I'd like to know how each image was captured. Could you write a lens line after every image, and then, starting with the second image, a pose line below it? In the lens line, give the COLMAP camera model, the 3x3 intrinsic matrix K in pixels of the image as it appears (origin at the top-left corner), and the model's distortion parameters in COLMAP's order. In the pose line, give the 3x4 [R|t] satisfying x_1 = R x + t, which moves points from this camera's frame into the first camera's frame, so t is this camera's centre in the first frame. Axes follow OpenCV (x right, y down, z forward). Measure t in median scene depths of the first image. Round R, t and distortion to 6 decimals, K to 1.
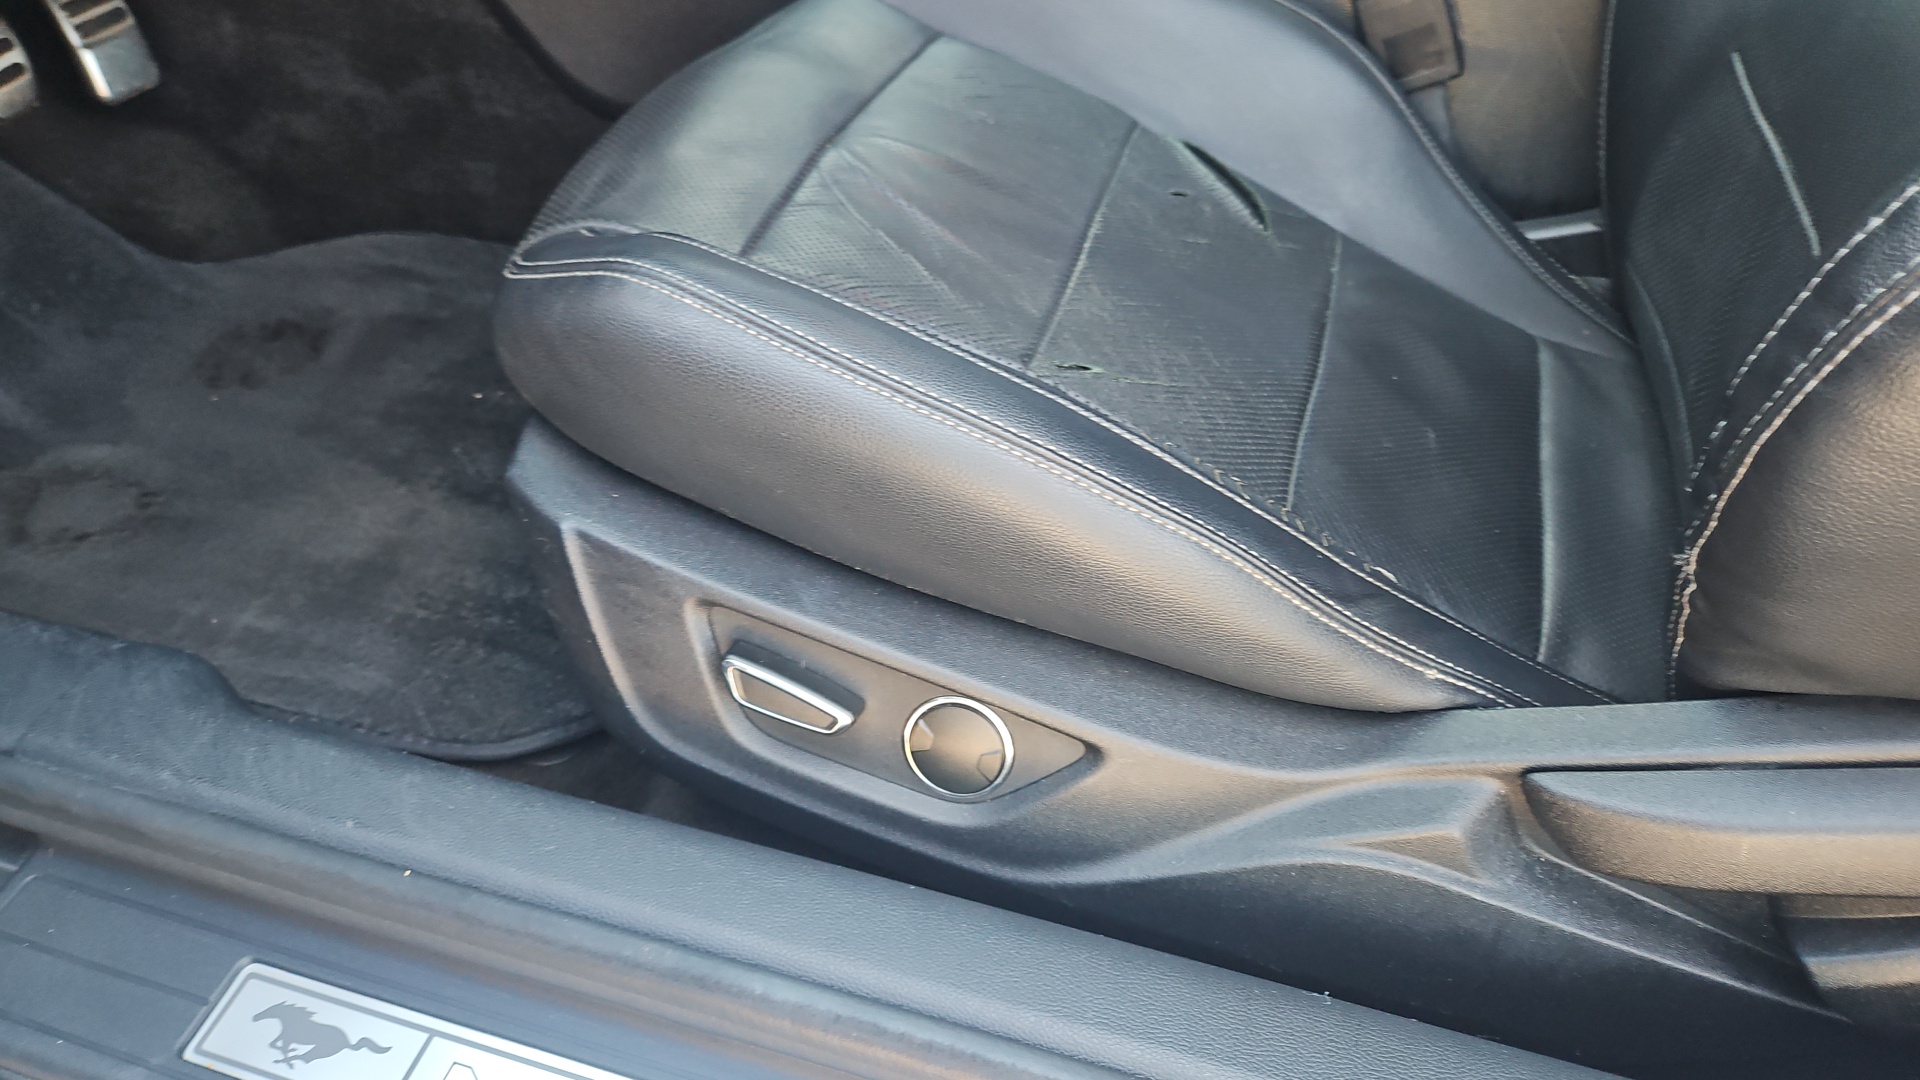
lens RADIAL K [[1332.0, 0, 981.8], [0, 1332.0, 538.8], [0, 0, 1]] dist [0.055634, -0.054486]
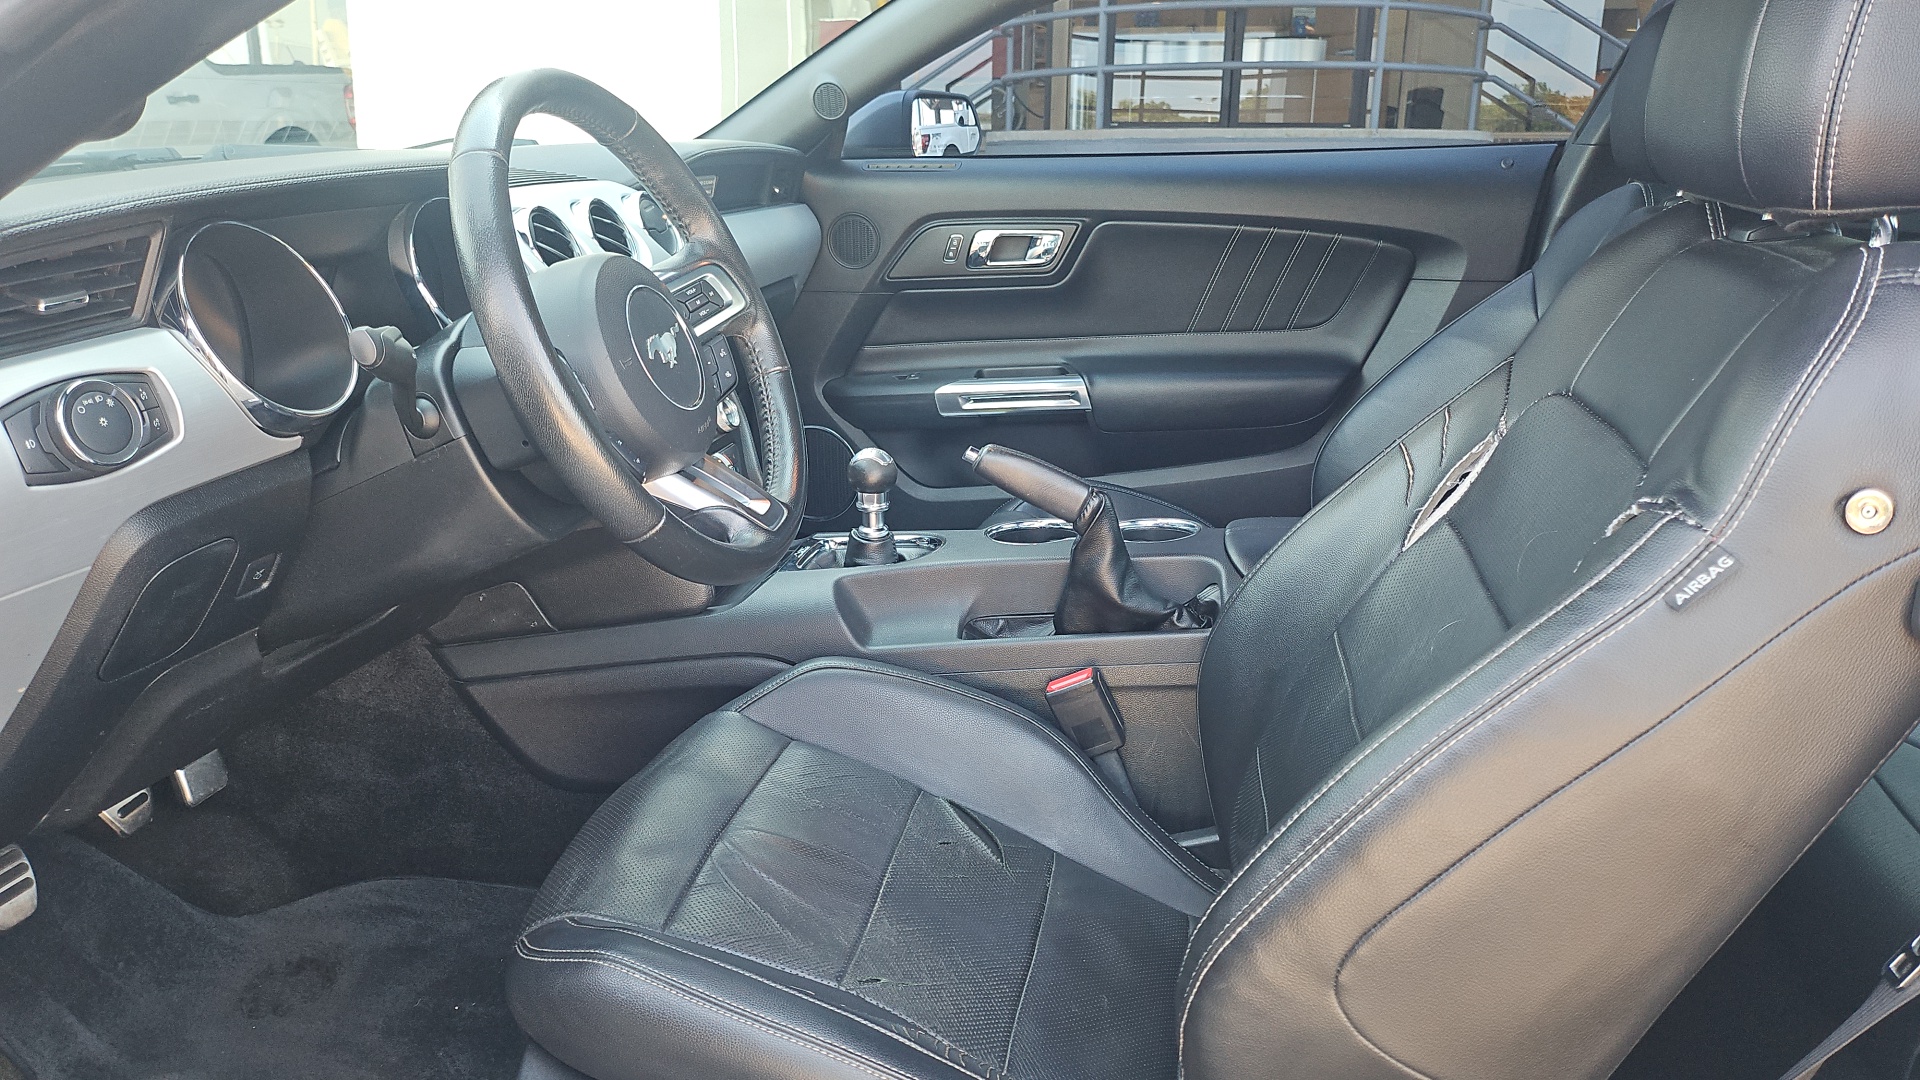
lens RADIAL K [[1332.0, 0, 981.8], [0, 1332.0, 538.8], [0, 0, 1]] dist [0.055634, -0.054486]
pose [[0.994972, -0.051237, 0.086053, 0.074520], [0.078485, 0.932645, -0.352154, -0.035635], [-0.062214, 0.357138, 0.931978, -0.593819]]
